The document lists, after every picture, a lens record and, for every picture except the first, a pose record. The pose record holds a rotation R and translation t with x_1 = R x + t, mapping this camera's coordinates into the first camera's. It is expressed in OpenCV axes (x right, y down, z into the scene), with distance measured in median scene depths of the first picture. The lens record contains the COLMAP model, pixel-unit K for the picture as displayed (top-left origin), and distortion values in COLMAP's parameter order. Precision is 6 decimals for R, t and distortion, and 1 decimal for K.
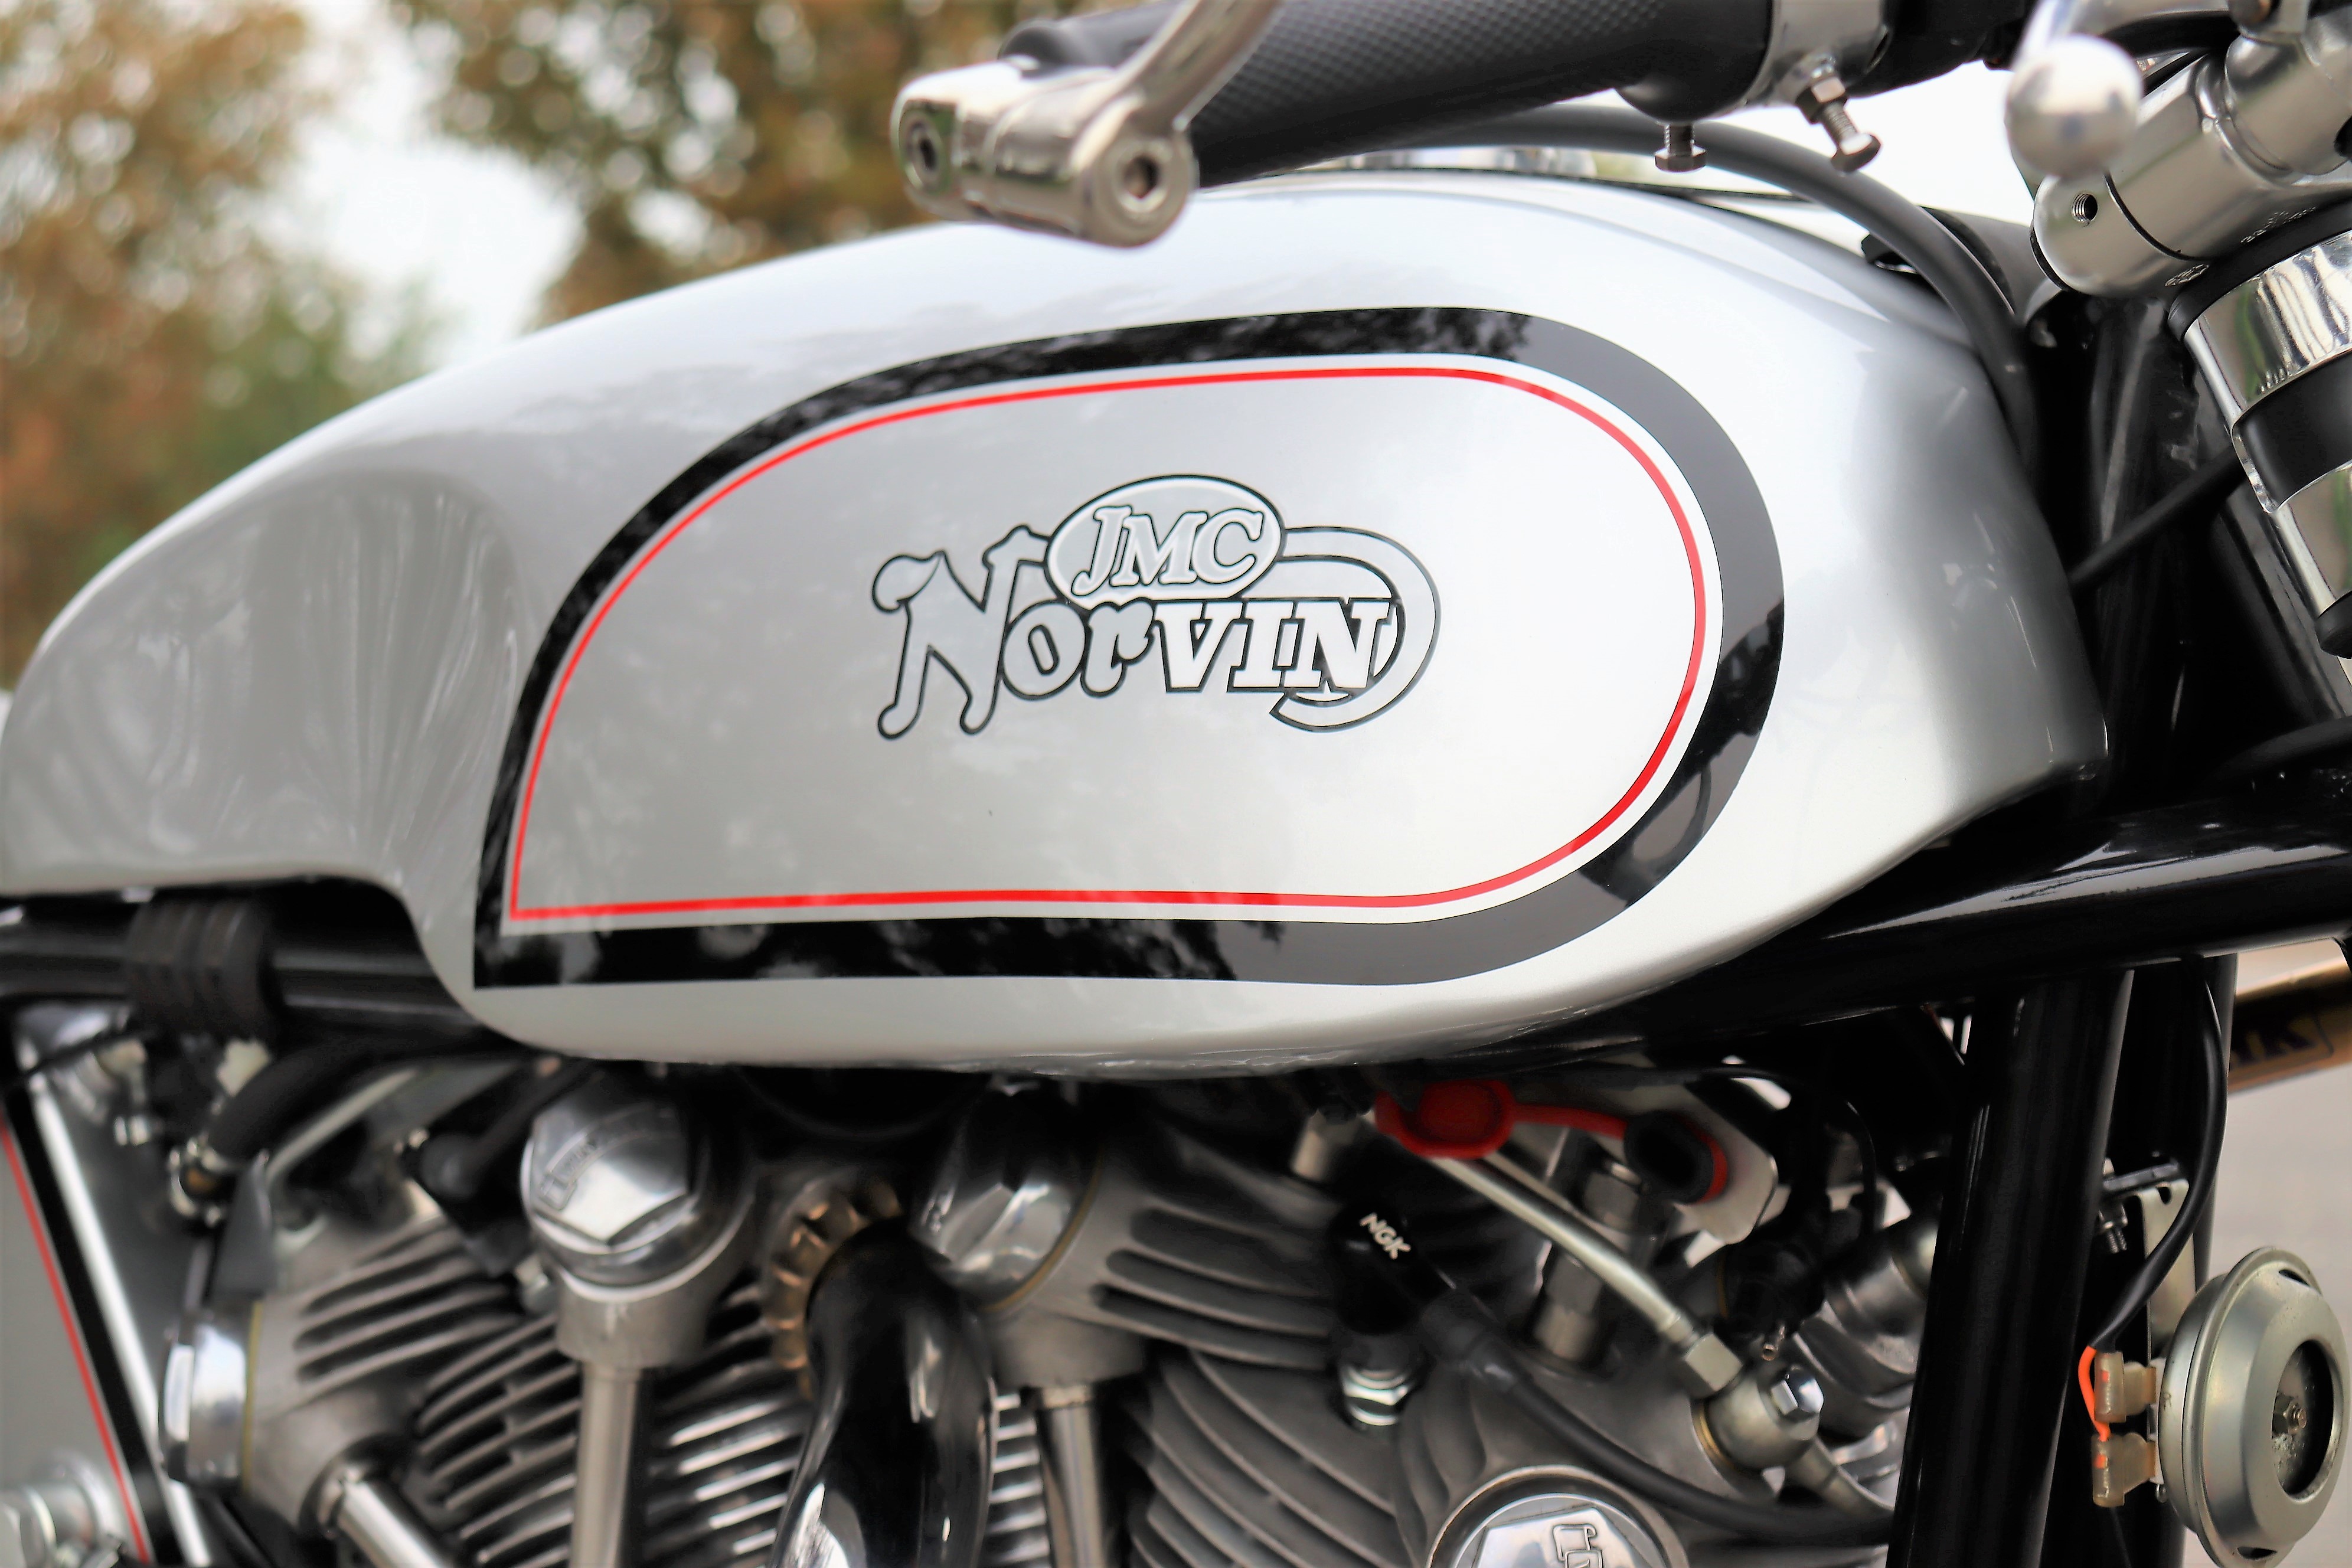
lens RADIAL K [[4472.5, 0, 1176.0], [0, 4472.5, 784.0], [0, 0, 1]] dist [0.243279, 0.077247]
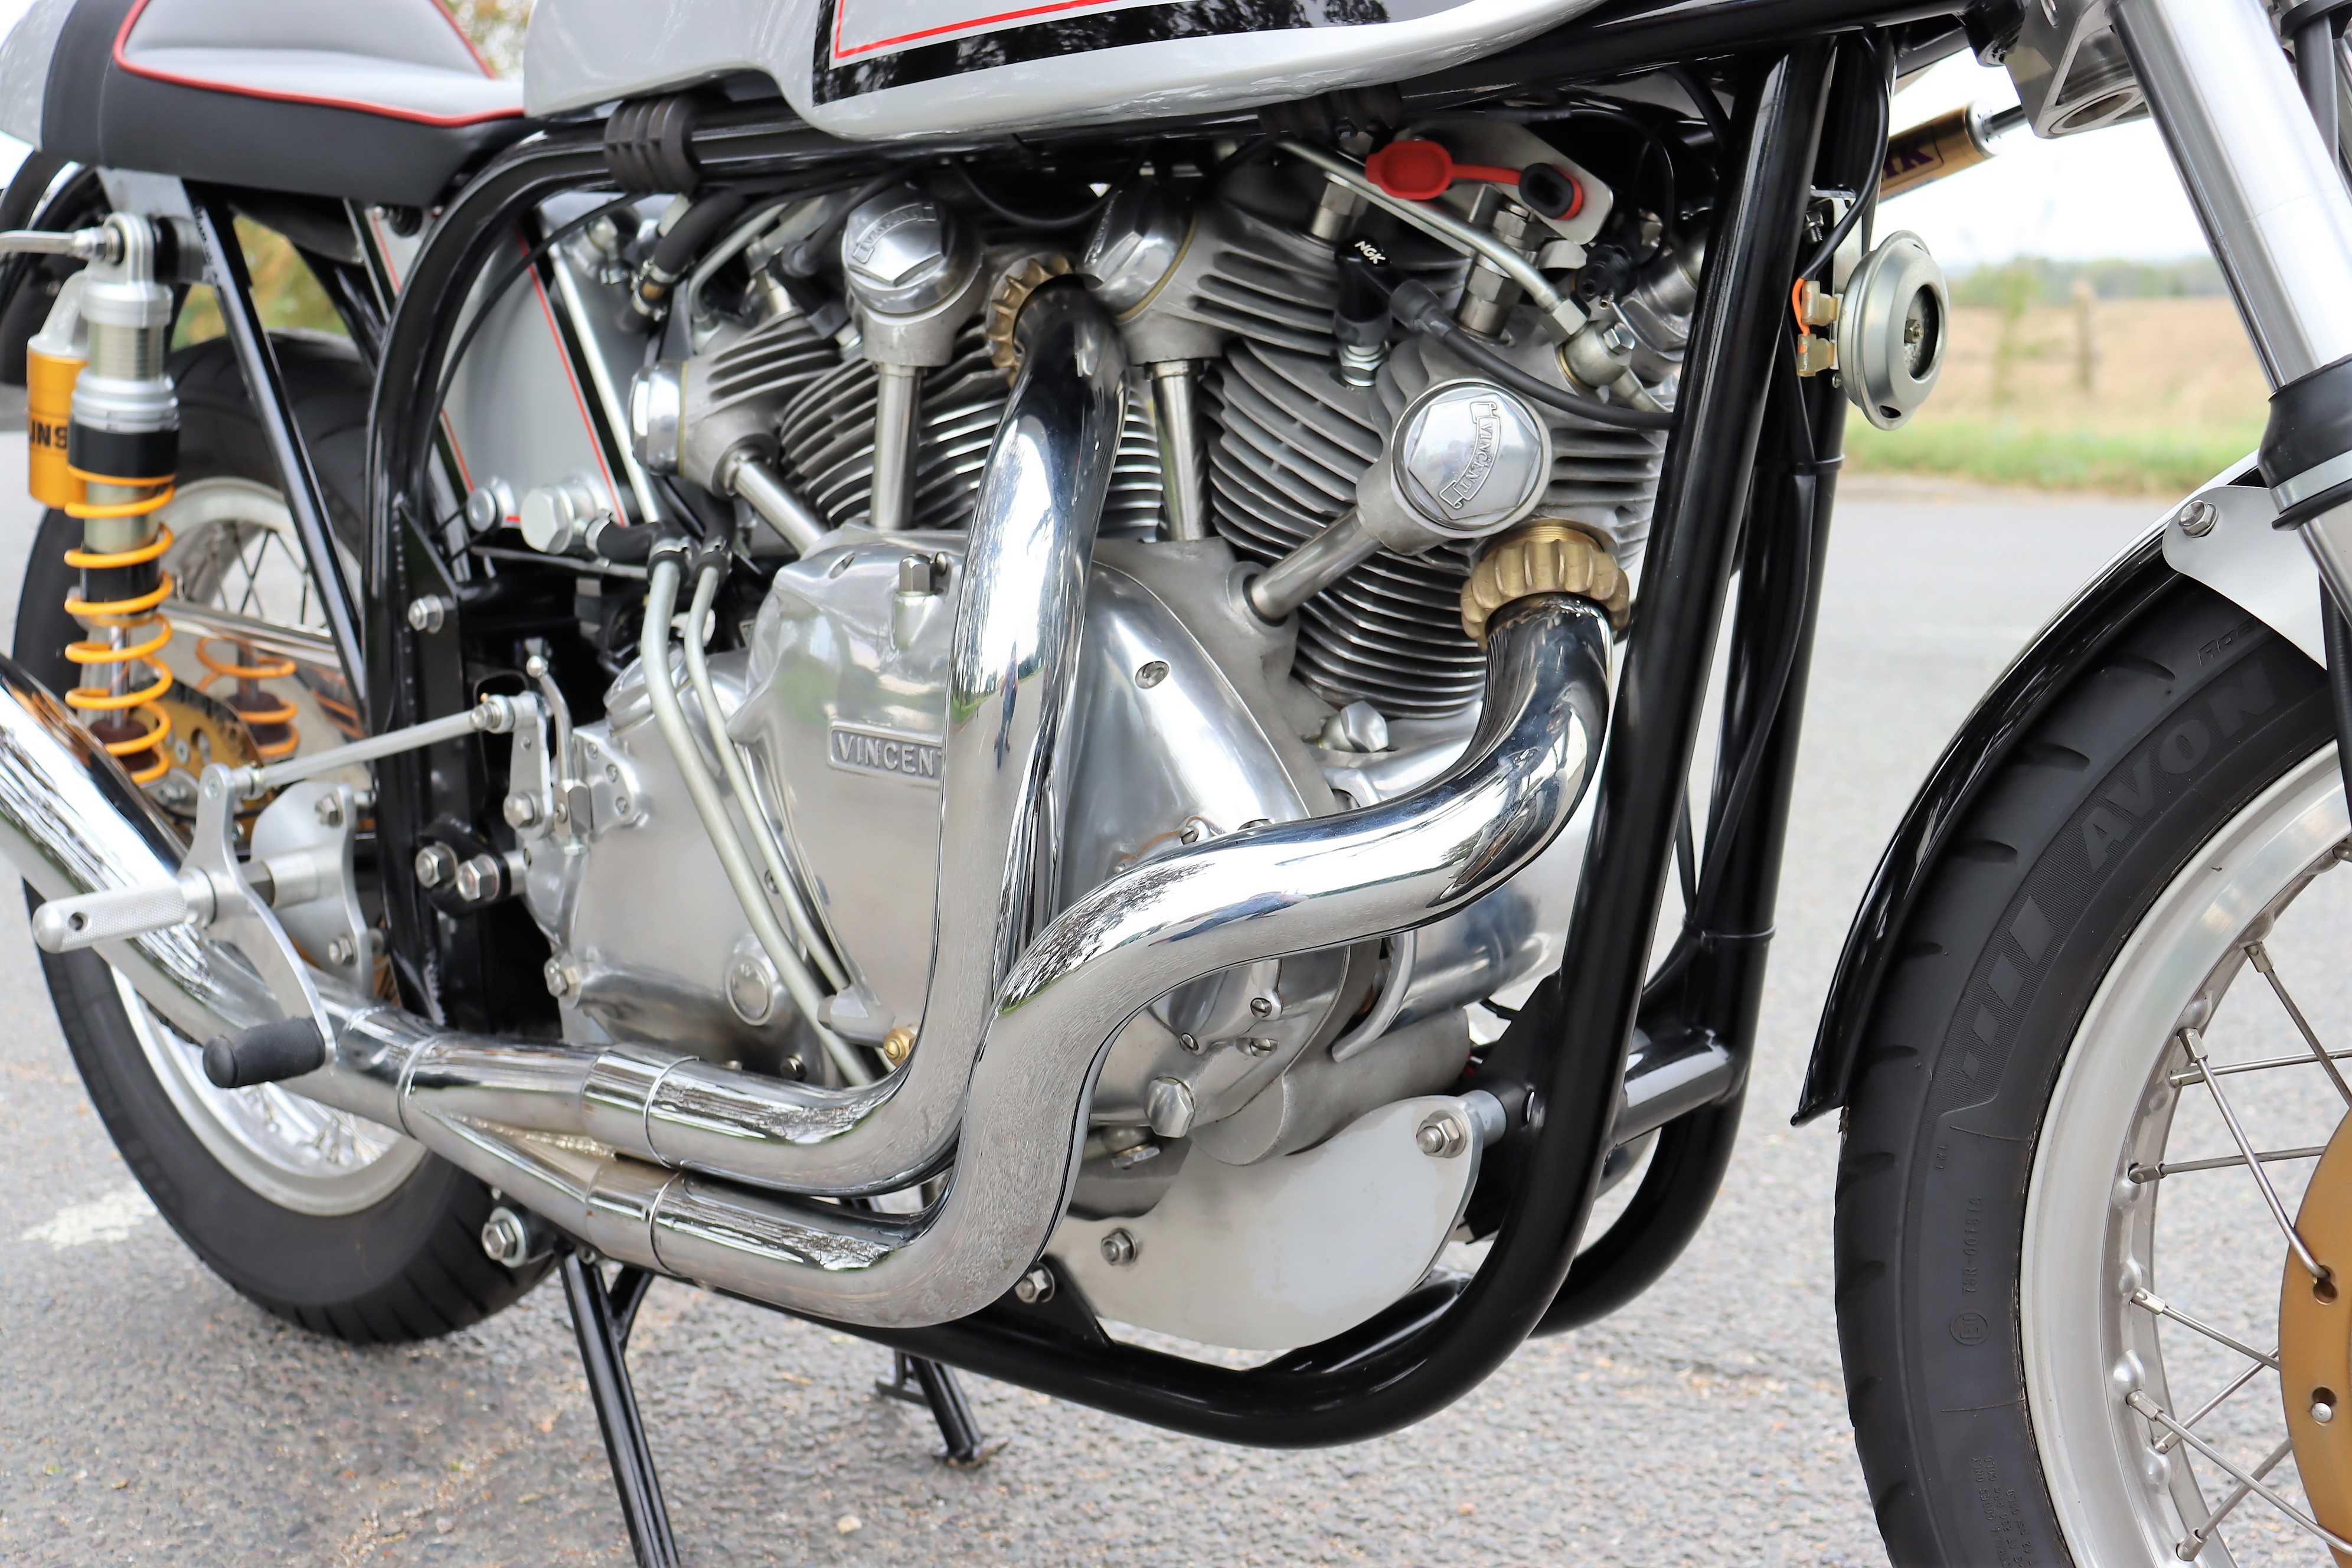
lens RADIAL K [[2619.4, 0, 1176.0], [0, 2619.4, 784.0], [0, 0, 1]] dist [-0.094770, 0.317447]
pose [[0.999838, 0.014284, -0.010912, -0.010666], [-0.012748, 0.991464, 0.129754, 0.167747], [0.012672, -0.129594, 0.991486, 0.033547]]
